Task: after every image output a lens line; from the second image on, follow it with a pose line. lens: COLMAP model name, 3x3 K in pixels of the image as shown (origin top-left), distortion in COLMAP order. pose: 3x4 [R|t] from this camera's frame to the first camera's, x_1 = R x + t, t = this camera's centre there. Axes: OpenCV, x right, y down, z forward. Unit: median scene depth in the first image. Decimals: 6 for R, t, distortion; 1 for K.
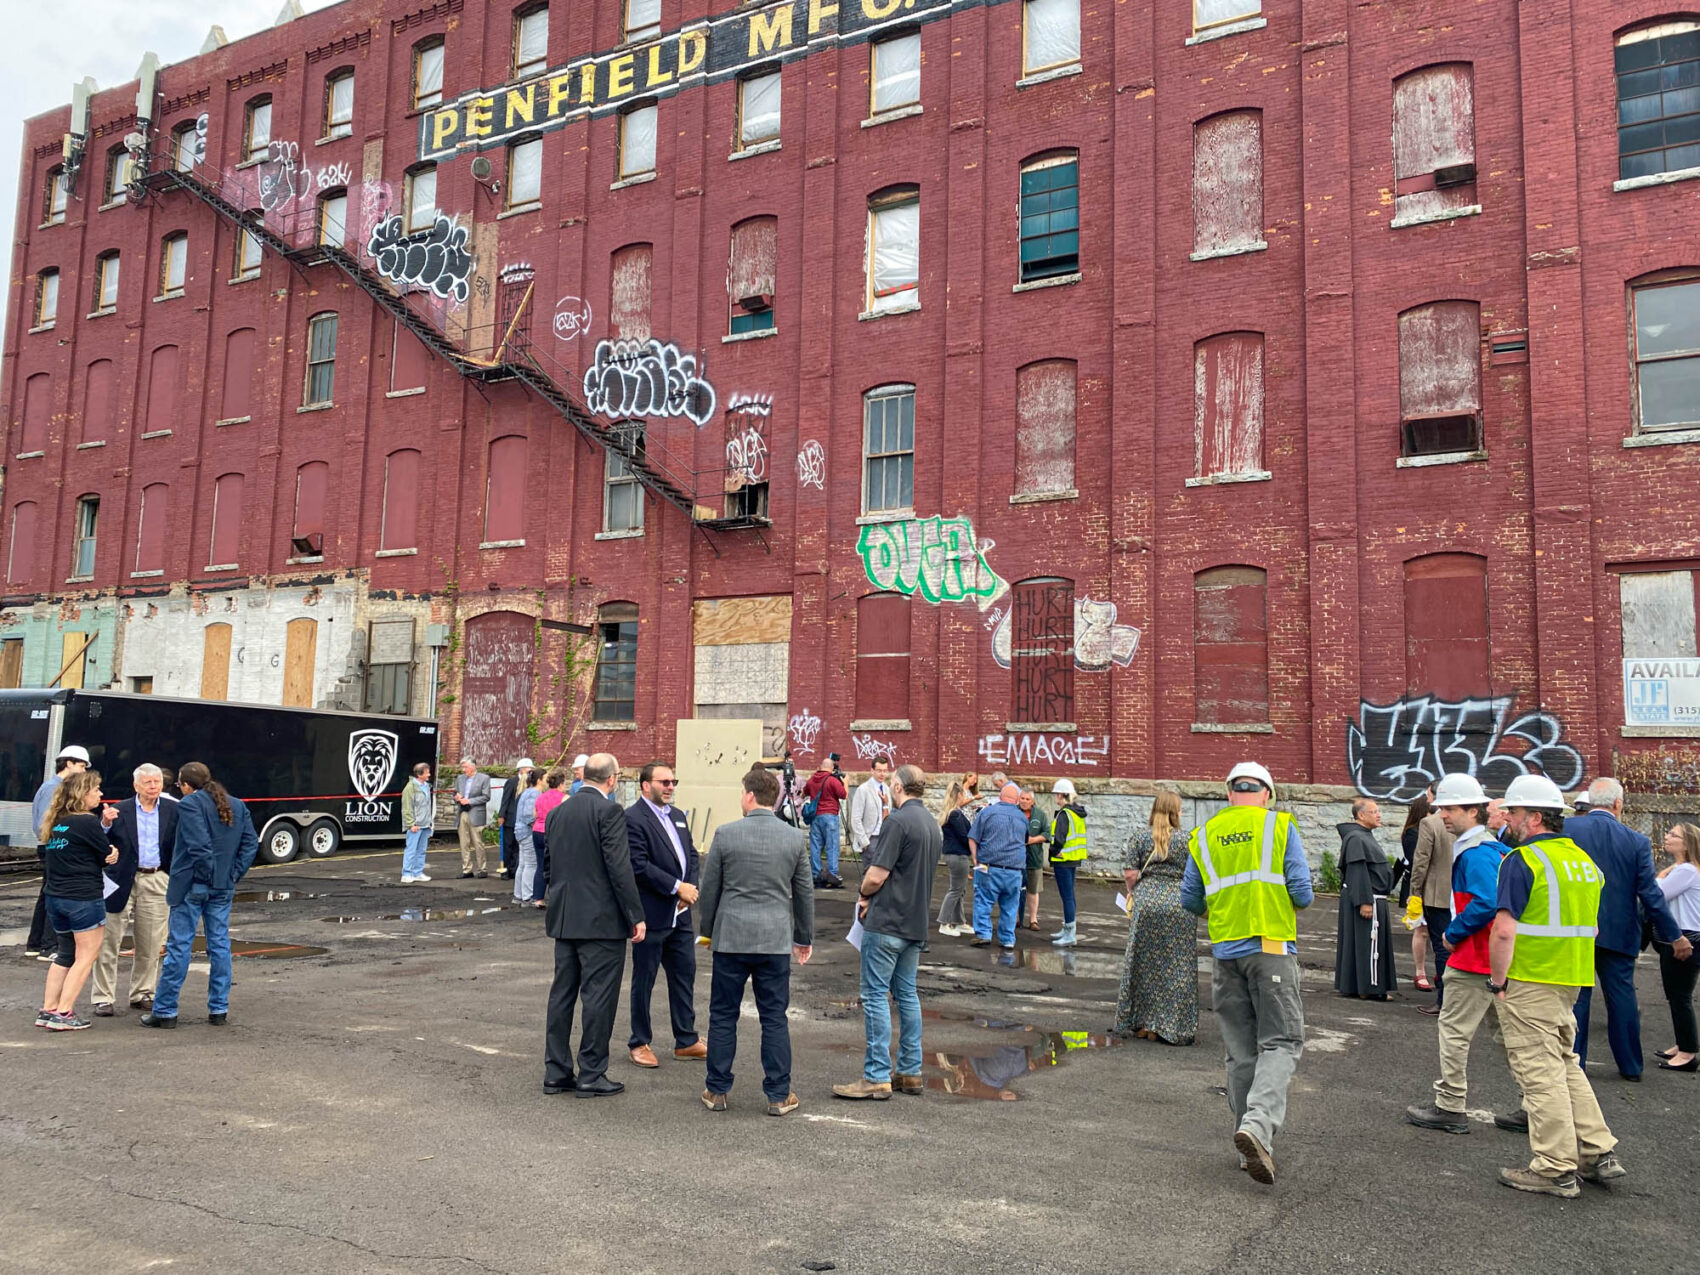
lens RADIAL K [[1391.8, 0, 850.0], [0, 1391.8, 637.5], [0, 0, 1]] dist [0.025334, -0.001183]
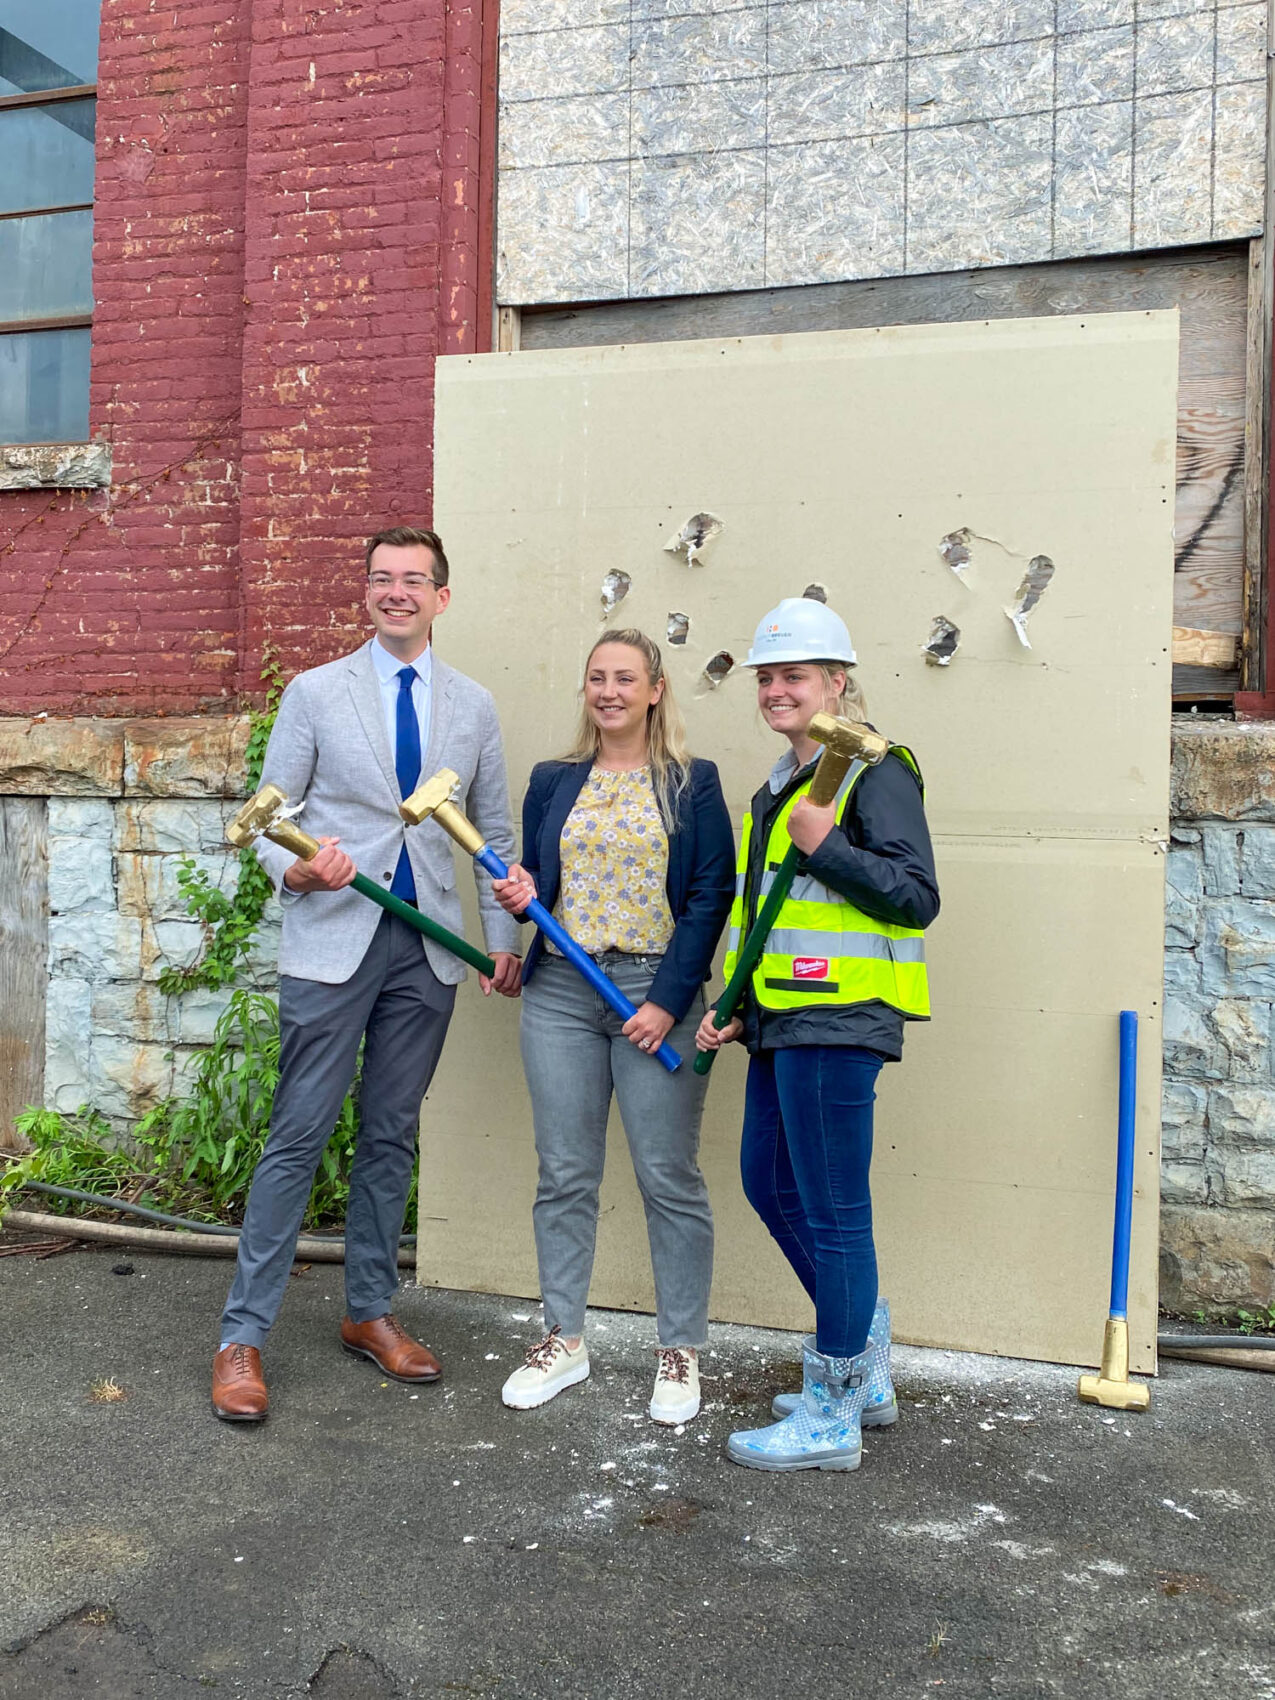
lens RADIAL K [[1613.8, 0, 636.9], [0, 1613.8, 776.7], [0, 0, 1]] dist [0.028399, -0.009681]
pose [[0.989750, 0.010535, 0.142422, -0.124296], [-0.022752, 0.996170, 0.084425, 0.086446], [-0.140987, -0.086800, 0.986199, 0.833567]]
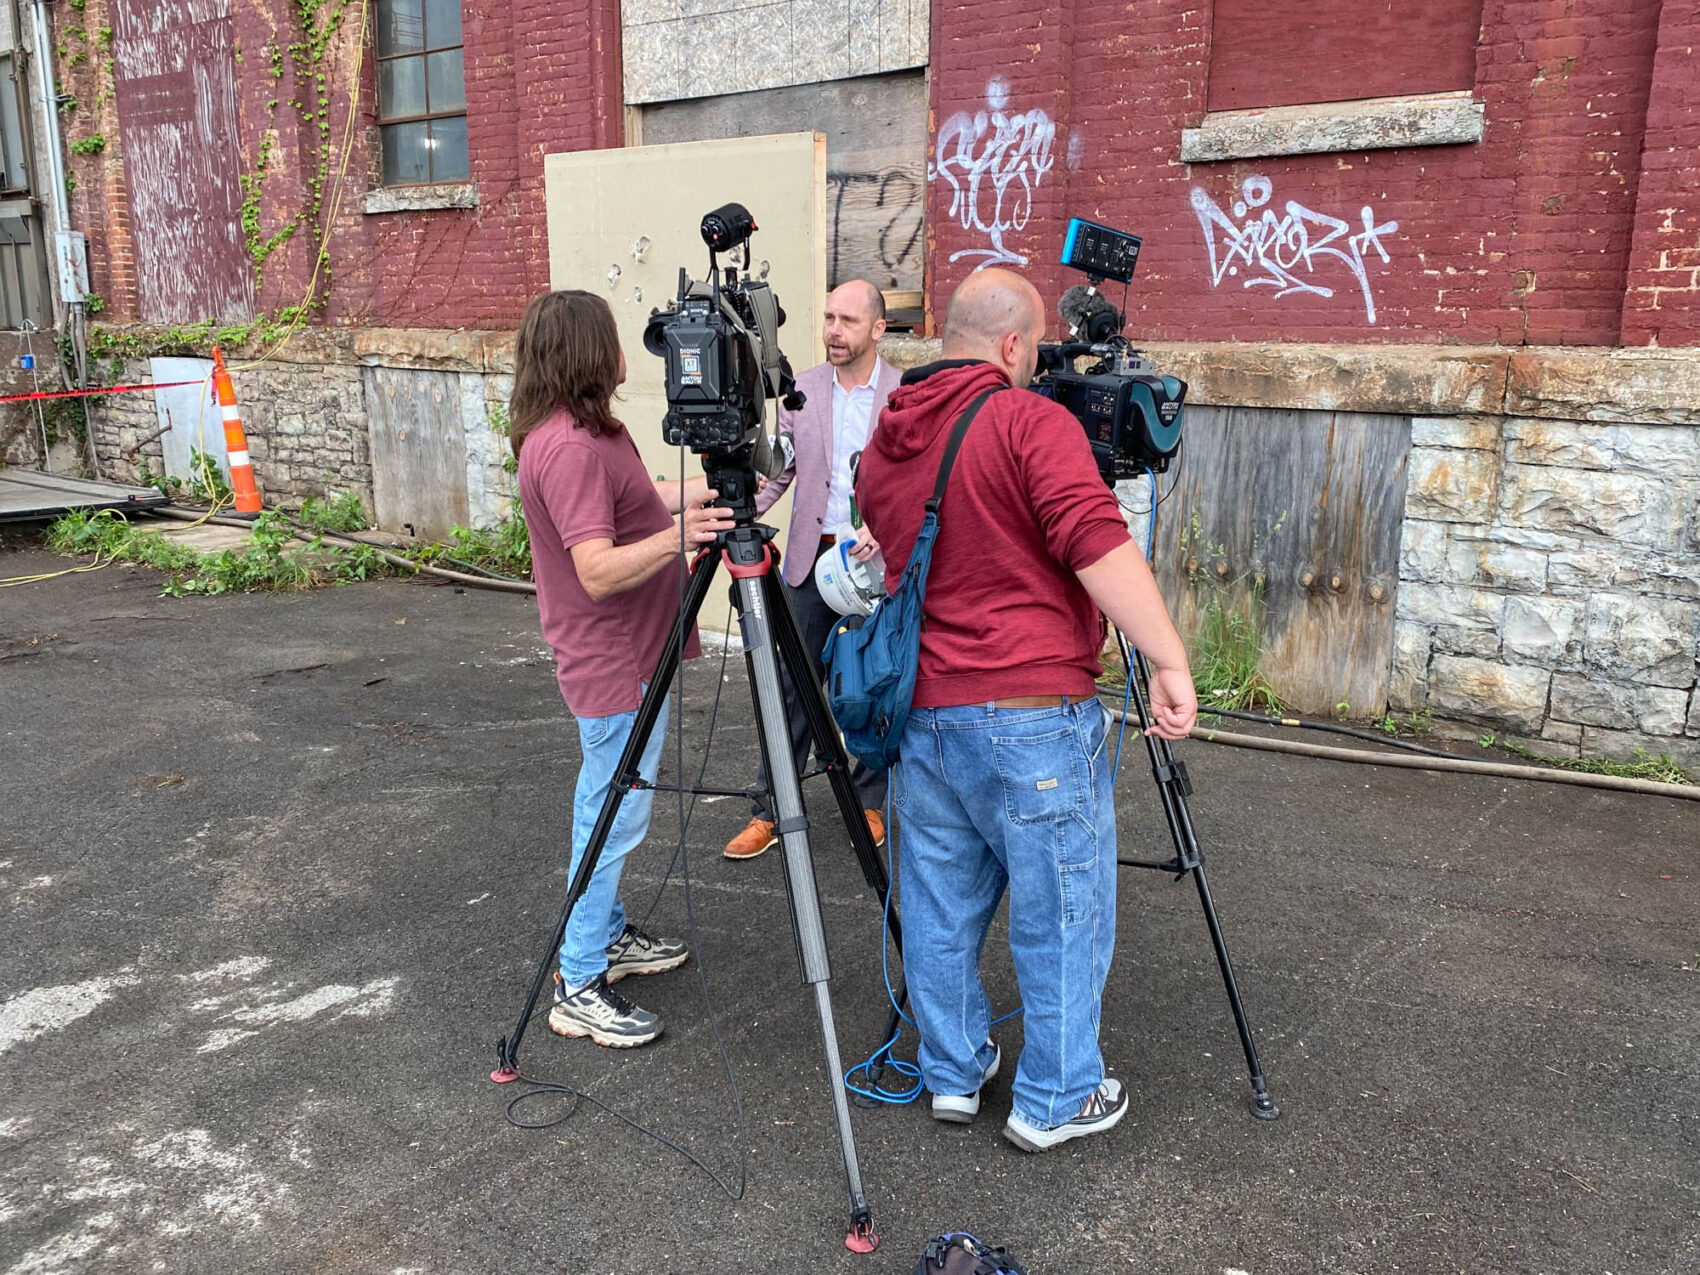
lens RADIAL K [[1391.8, 0, 850.0], [0, 1391.8, 637.5], [0, 0, 1]] dist [0.025334, -0.001183]
pose [[0.980455, 0.040679, -0.192494, -0.005726], [0.019180, 0.953969, 0.299292, 0.068941], [0.195808, -0.297135, 0.934543, 0.720025]]
